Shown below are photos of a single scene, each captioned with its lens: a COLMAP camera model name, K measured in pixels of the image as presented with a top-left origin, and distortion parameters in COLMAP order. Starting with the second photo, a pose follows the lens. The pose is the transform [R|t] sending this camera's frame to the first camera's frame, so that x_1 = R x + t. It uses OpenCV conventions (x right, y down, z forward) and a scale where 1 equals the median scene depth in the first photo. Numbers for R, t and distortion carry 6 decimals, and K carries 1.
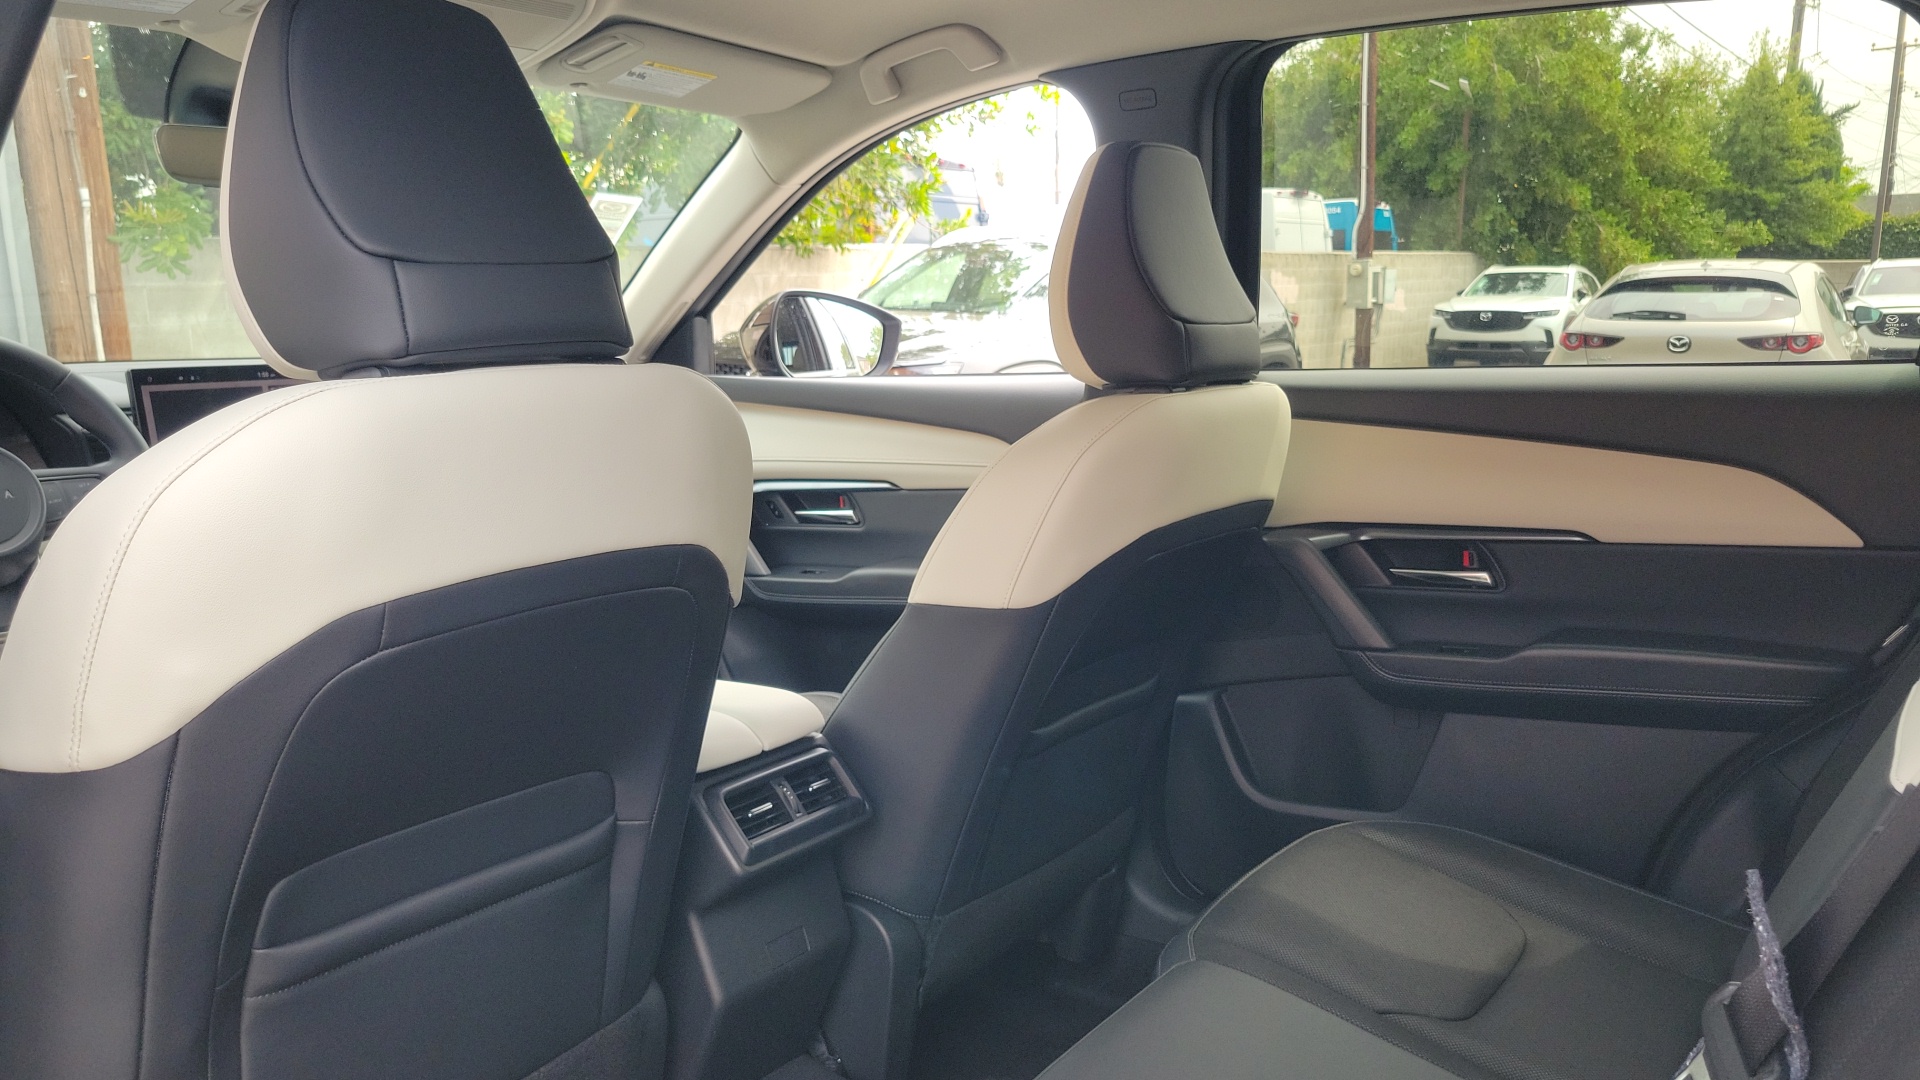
lens RADIAL K [[1469.3, 0, 949.9], [0, 1469.3, 531.8], [0, 0, 1]] dist [0.014848, -0.009476]
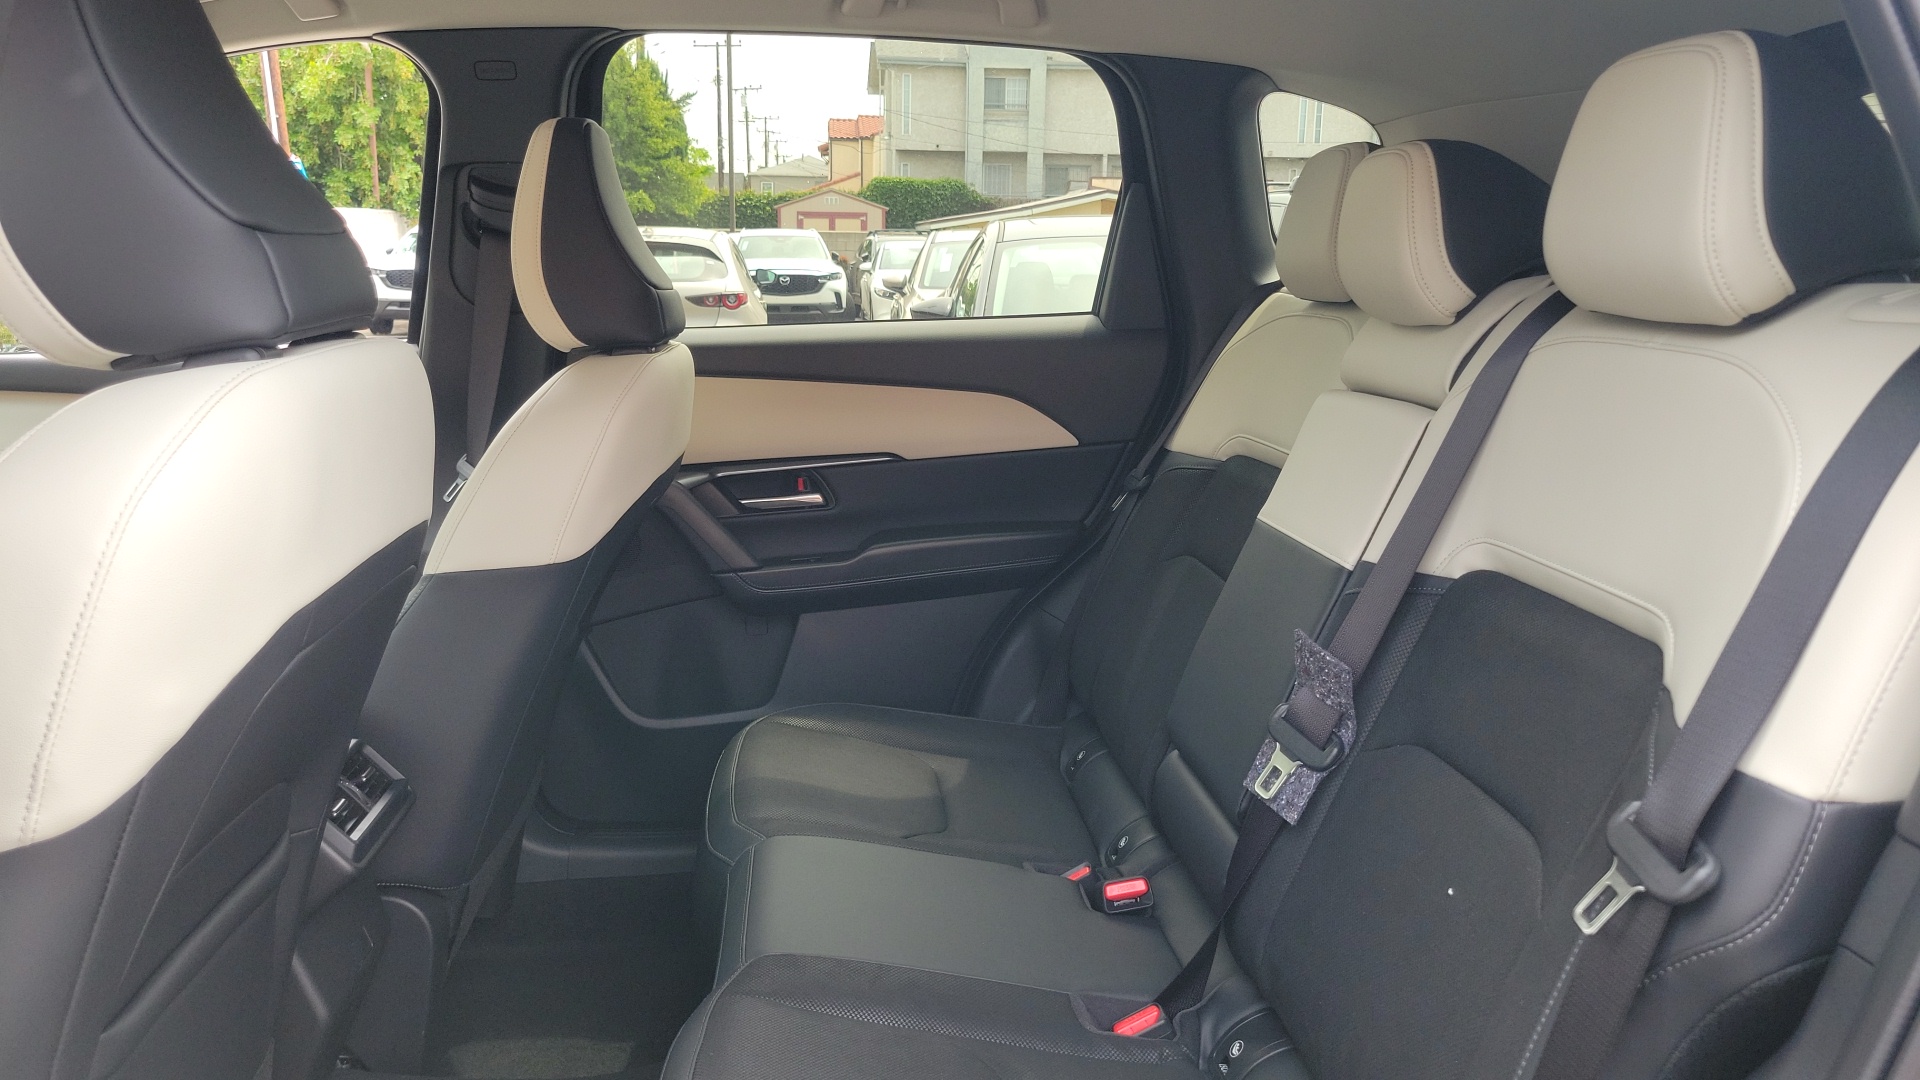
lens RADIAL K [[1451.6, 0, 960.0], [0, 1451.6, 540.0], [0, 0, 1]] dist [0.040449, -0.003255]
pose [[0.740877, -0.119734, 0.660882, -0.363072], [0.096673, 0.992746, 0.071485, -0.009635], [-0.664647, 0.010928, 0.747078, 0.020393]]
